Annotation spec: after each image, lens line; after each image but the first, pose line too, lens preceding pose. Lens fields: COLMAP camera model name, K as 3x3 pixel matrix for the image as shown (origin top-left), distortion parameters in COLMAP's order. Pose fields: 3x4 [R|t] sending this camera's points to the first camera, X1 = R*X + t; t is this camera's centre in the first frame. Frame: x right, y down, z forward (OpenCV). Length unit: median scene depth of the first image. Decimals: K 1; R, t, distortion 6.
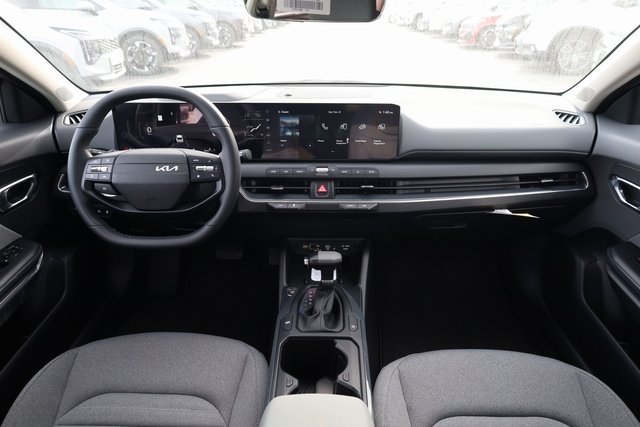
lens RADIAL K [[442.7, 0, 322.4], [0, 442.7, 211.5], [0, 0, 1]] dist [0.001105, -0.003252]
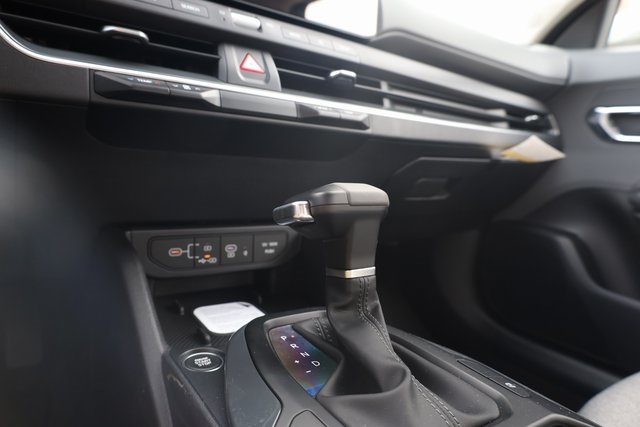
lens RADIAL K [[442.7, 0, 321.0], [0, 442.7, 217.8], [0, 0, 1]] dist [0.001105, -0.003252]
pose [[0.800758, -0.020382, 0.598641, -0.186573], [0.167839, 0.967019, -0.191582, 0.163286], [-0.574993, 0.253886, 0.777769, 0.712193]]
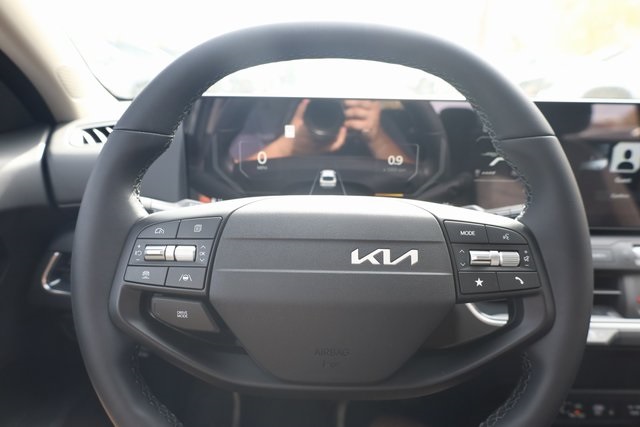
lens RADIAL K [[442.7, 0, 319.1], [0, 442.7, 208.4], [0, 0, 1]] dist [0.001105, -0.003252]
pose [[0.999822, 0.013943, 0.012749, -0.339639], [-0.012103, 0.990845, -0.134464, -0.074699], [-0.014507, 0.134286, 0.990836, 0.566250]]
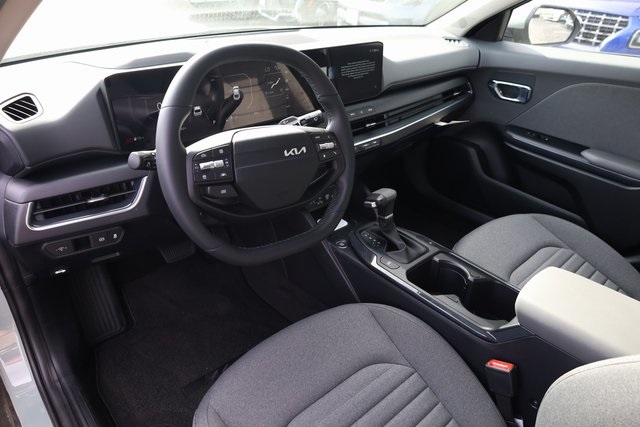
lens RADIAL K [[442.7, 0, 321.4], [0, 442.7, 214.1], [0, 0, 1]] dist [0.001105, -0.003252]
pose [[0.731737, -0.318277, 0.602711, -0.697471], [0.255743, 0.947878, 0.190059, -0.085265], [-0.631788, 0.015066, 0.774995, 0.261072]]
